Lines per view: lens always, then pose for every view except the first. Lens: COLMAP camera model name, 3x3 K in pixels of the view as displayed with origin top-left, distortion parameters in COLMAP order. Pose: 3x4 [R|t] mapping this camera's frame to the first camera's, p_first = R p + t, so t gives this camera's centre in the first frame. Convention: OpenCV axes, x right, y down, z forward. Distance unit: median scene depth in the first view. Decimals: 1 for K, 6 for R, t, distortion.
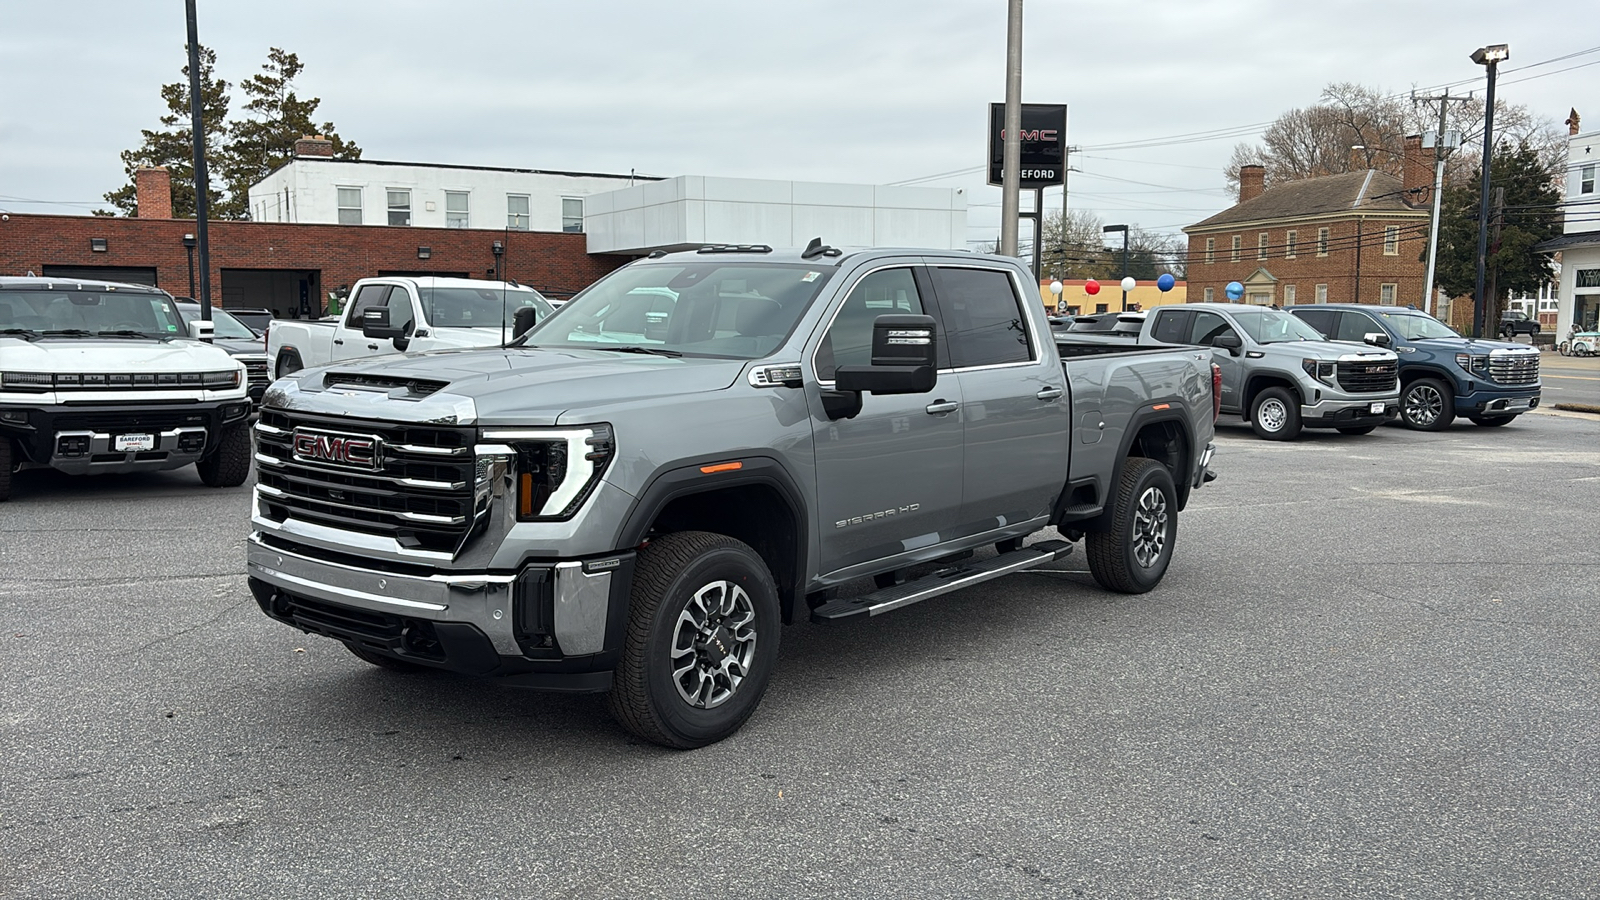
lens RADIAL K [[1409.2, 0, 791.0], [0, 1409.2, 449.4], [0, 0, 1]] dist [0.062023, -0.079114]
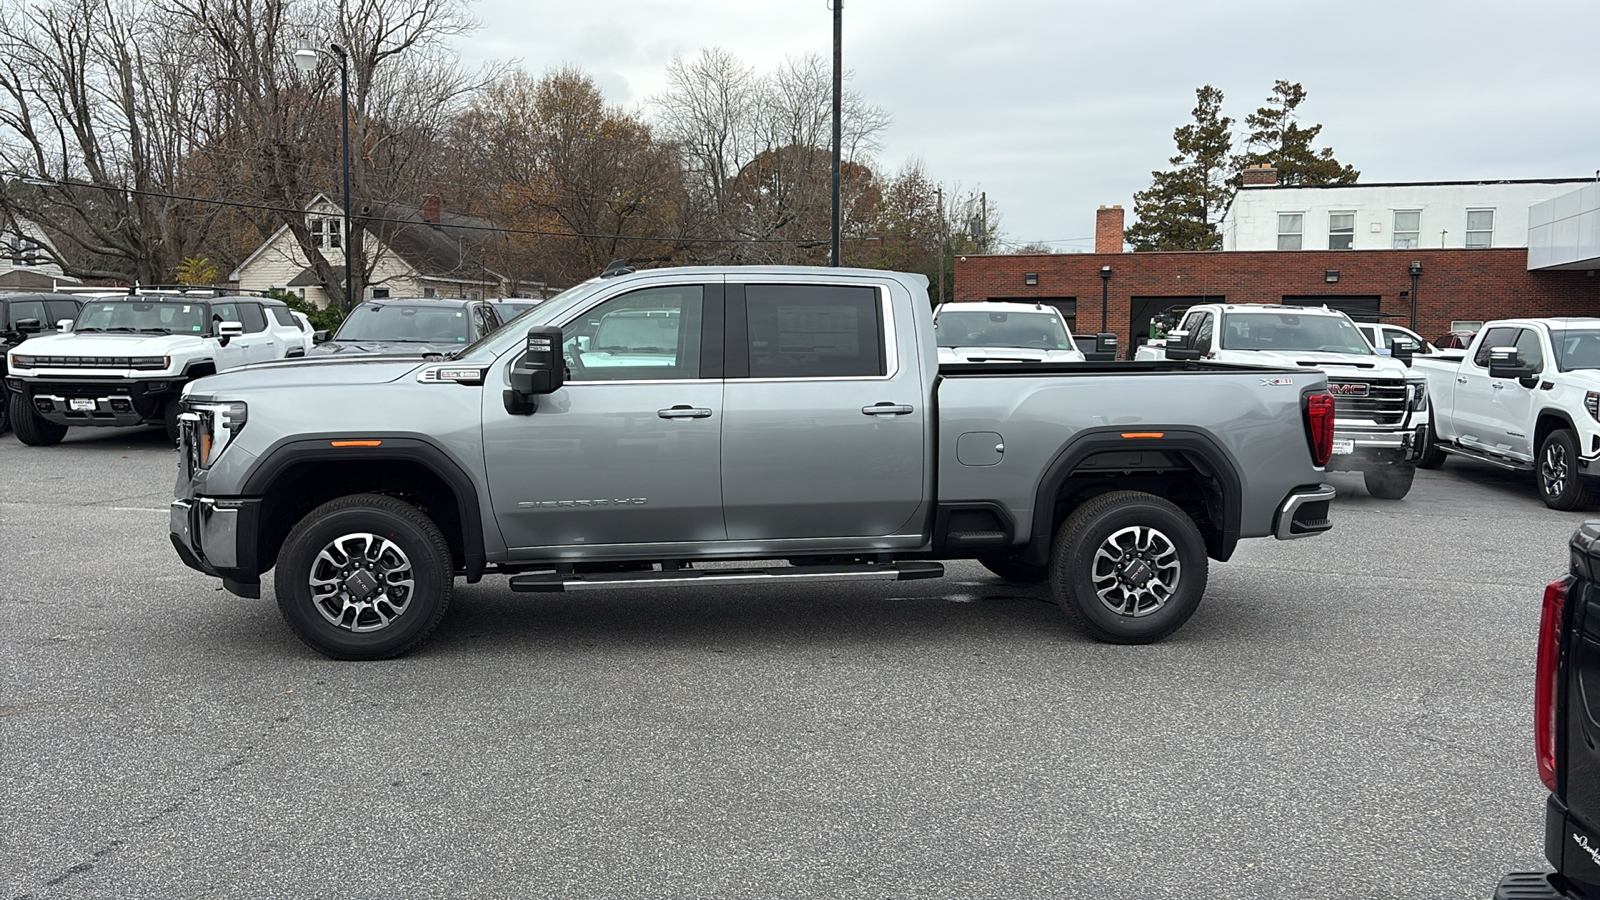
lens RADIAL K [[1409.2, 0, 791.0], [0, 1409.2, 449.4], [0, 0, 1]] dist [0.062023, -0.079114]
pose [[0.727020, 0.058393, -0.684128, 0.217891], [-0.071757, 0.997383, 0.008874, -0.004175], [0.682856, 0.042639, 0.729308, 0.064612]]
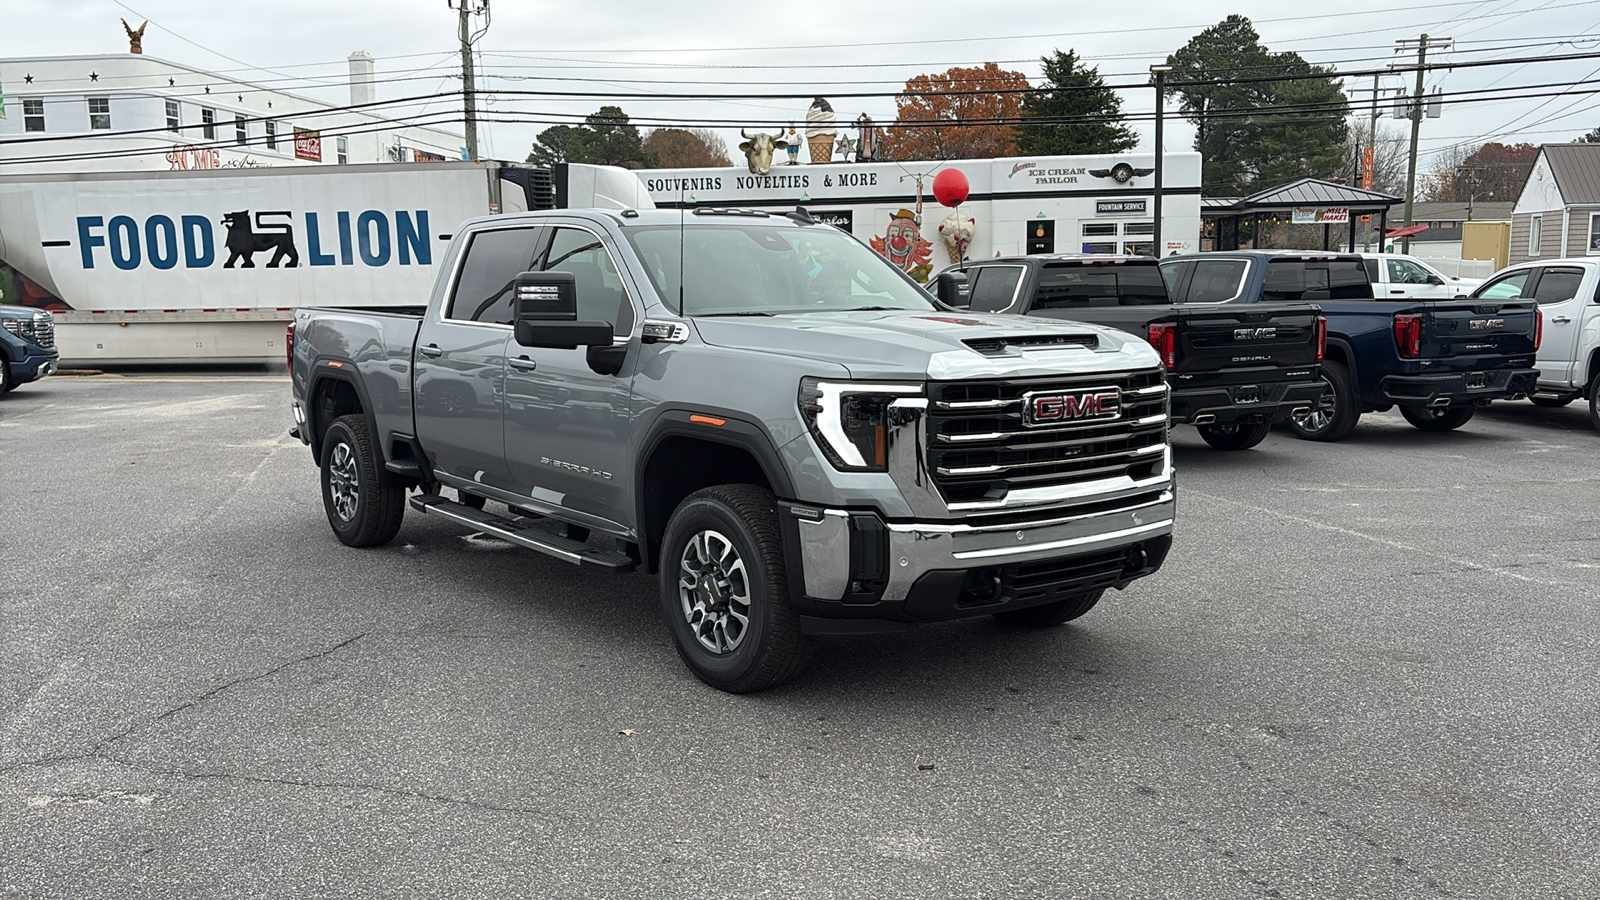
lens RADIAL K [[1417.5, 0, 778.6], [0, 1417.5, 449.8], [0, 0, 1]] dist [0.092639, -0.179887]
pose [[0.237920, -0.128754, 0.962713, -0.258115], [0.108518, 0.988493, 0.105383, -0.018982], [-0.965203, 0.079399, 0.249155, 0.179782]]
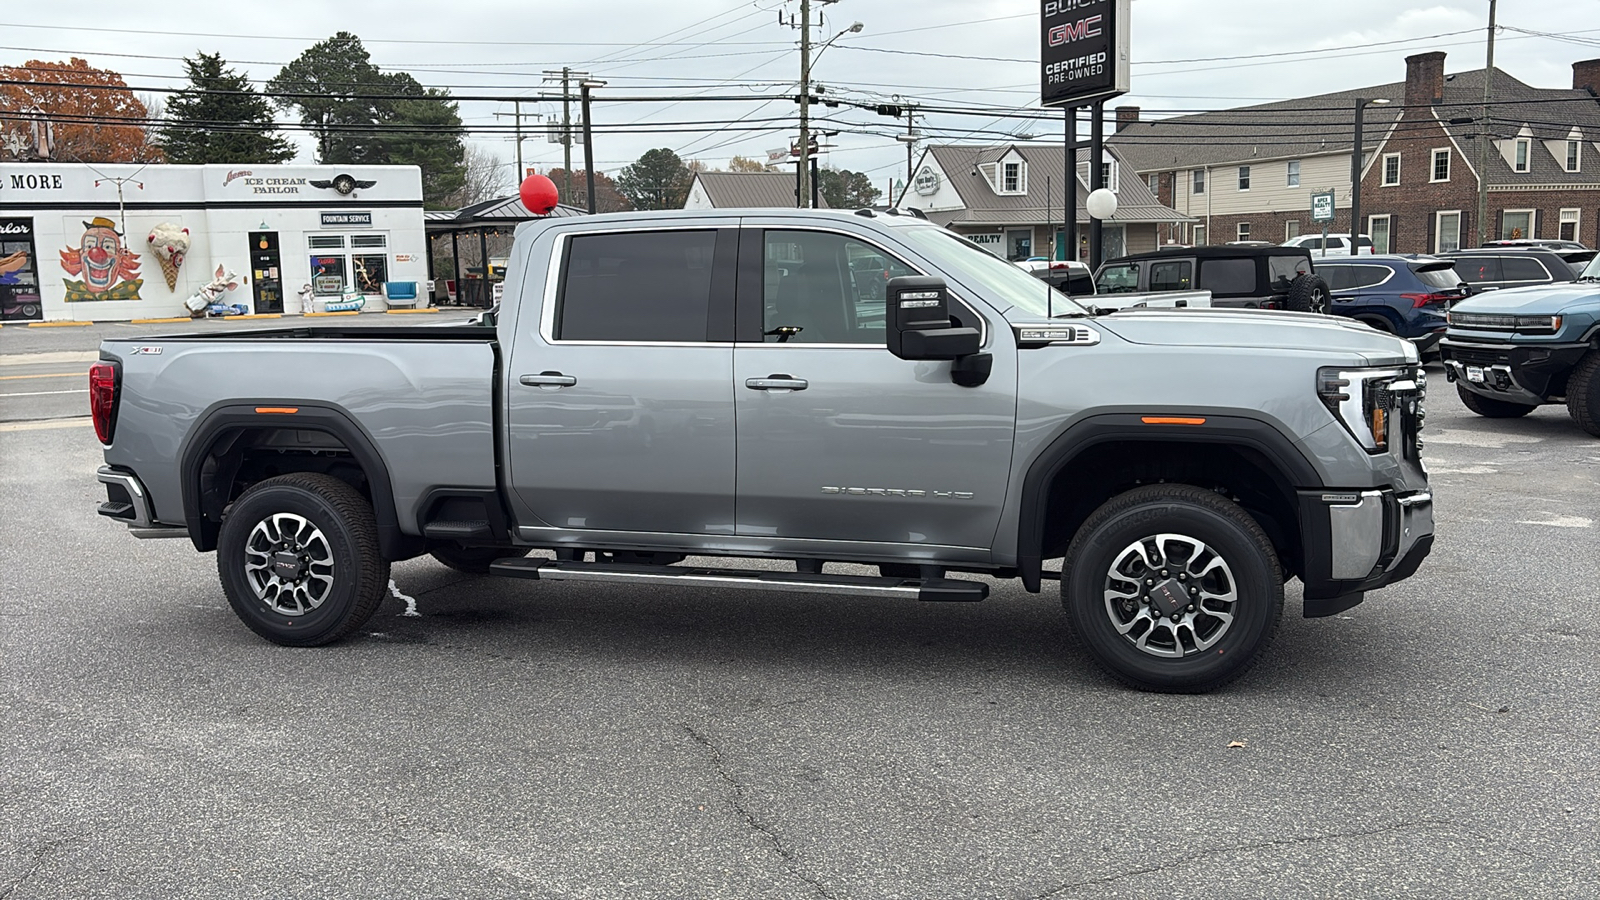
lens RADIAL K [[1393.9, 0, 800.0], [0, 1393.9, 450.0], [0, 0, 1]] dist [0.058320, -0.067767]
pose [[-0.395802, -0.114035, 0.911228, -0.223777], [0.115522, 0.978195, 0.172593, -0.038658], [-0.911041, 0.173579, -0.373998, 0.359658]]
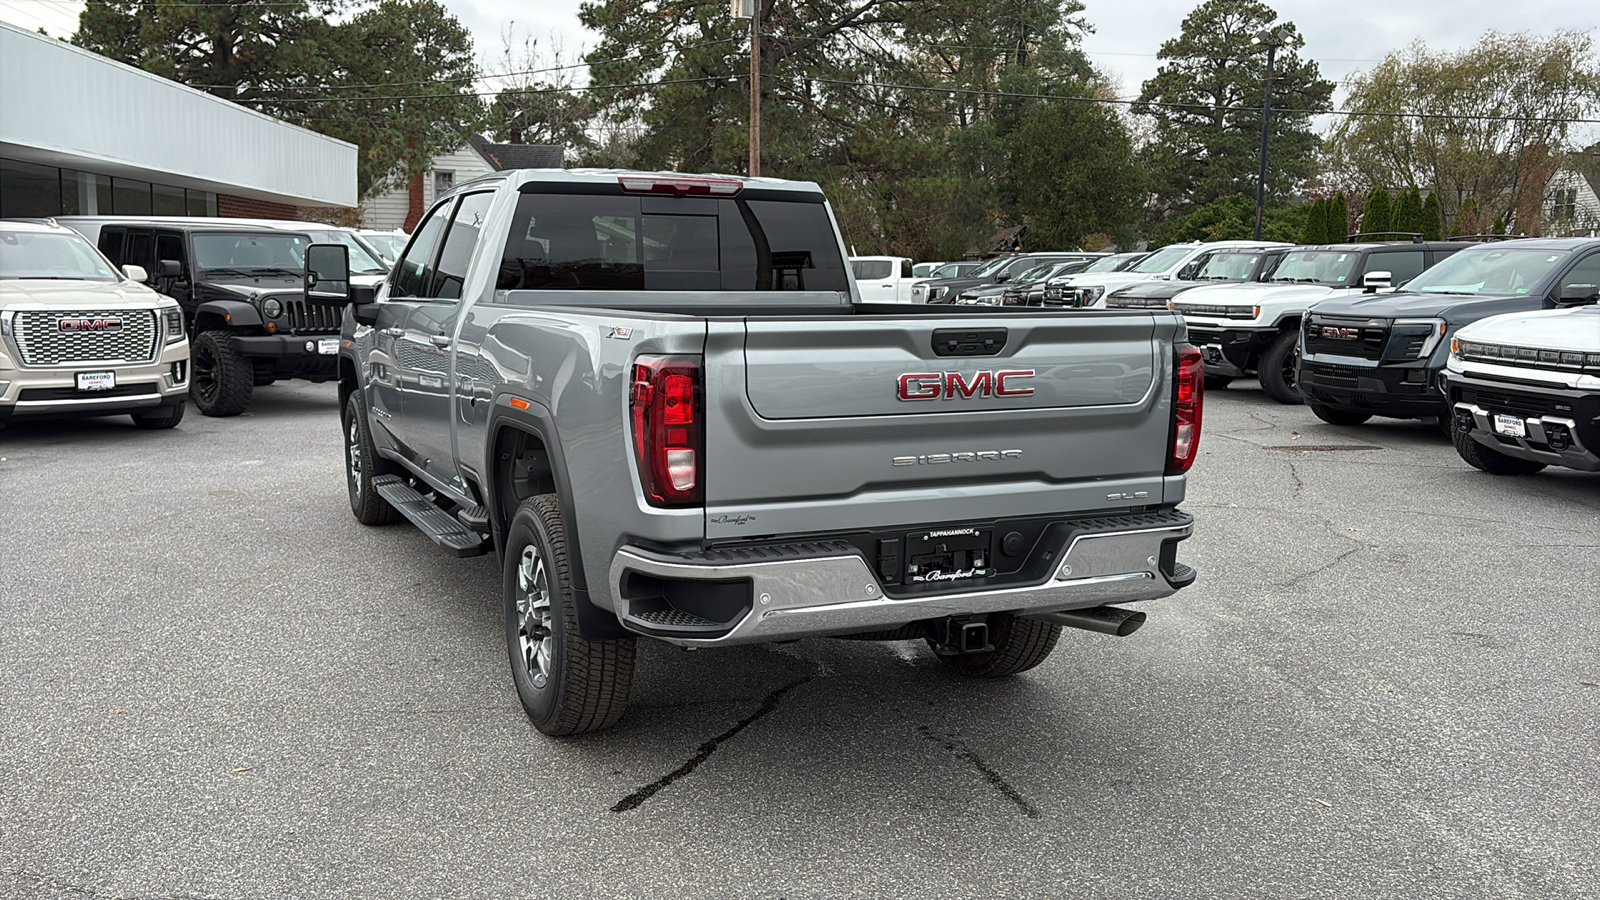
lens RADIAL K [[1379.7, 0, 738.7], [0, 1379.7, 479.6], [0, 0, 1]] dist [0.056102, -0.050102]
pose [[-0.460410, 0.119269, -0.879657, 0.216858], [-0.109309, 0.975775, 0.189513, -0.035022], [0.880950, 0.183409, -0.436220, 0.403525]]
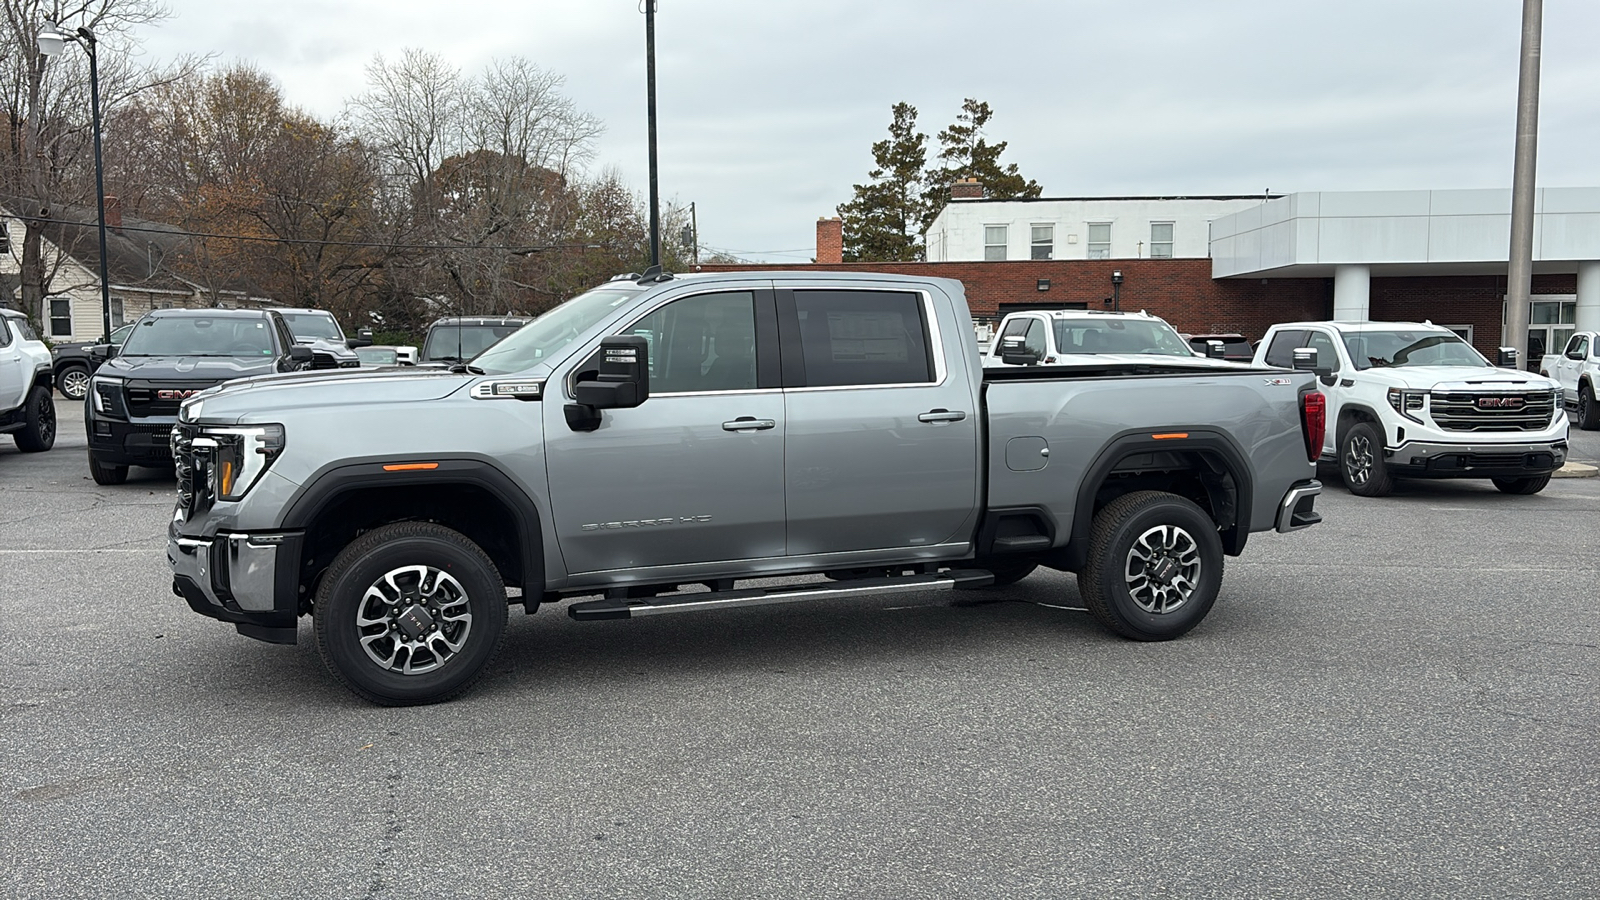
lens RADIAL K [[1405.5, 0, 770.0], [0, 1405.5, 452.0], [0, 0, 1]] dist [0.117048, -0.197894]
pose [[0.856745, 0.032787, -0.514697, 0.156982], [-0.043205, 0.999032, -0.008277, -0.000472], [0.513927, 0.029328, 0.857332, 0.029362]]
